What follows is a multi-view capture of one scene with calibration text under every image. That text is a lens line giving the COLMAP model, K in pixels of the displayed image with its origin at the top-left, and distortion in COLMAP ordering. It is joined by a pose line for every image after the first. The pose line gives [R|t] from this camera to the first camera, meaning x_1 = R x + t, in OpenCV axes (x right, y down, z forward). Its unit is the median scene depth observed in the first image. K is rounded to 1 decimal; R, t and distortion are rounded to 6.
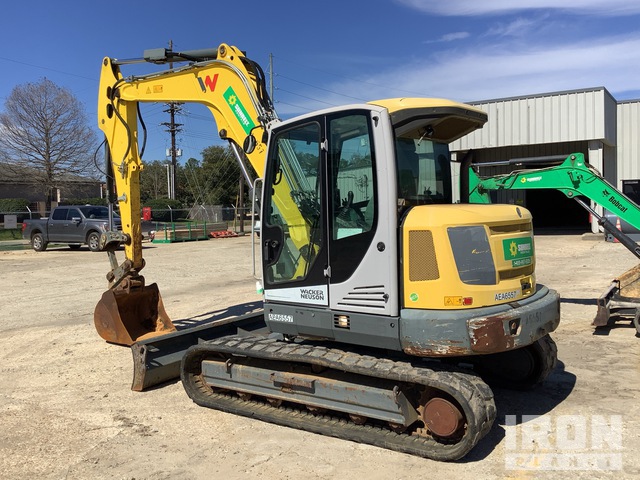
lens RADIAL K [[618.6, 0, 320.0], [0, 618.6, 240.0], [0, 0, 1]] dist [0.190016, -0.412114]
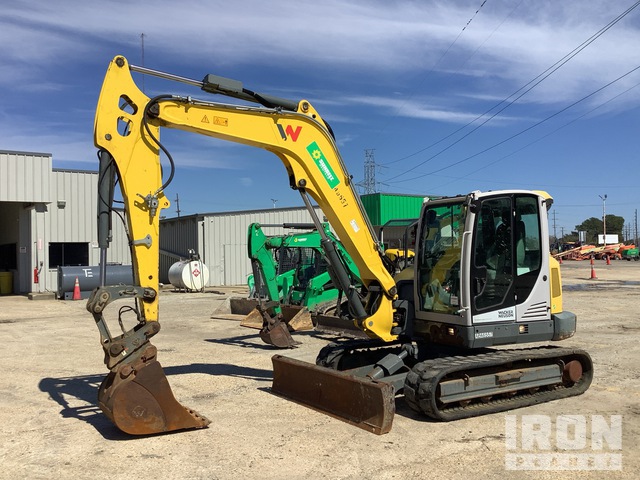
lens RADIAL K [[618.6, 0, 320.0], [0, 618.6, 240.0], [0, 0, 1]] dist [0.190016, -0.412114]
pose [[0.381390, 0.042344, 0.923444, -1.373656], [0.054422, 0.996189, -0.068156, -0.006801], [-0.922811, 0.076250, 0.377632, 0.746814]]
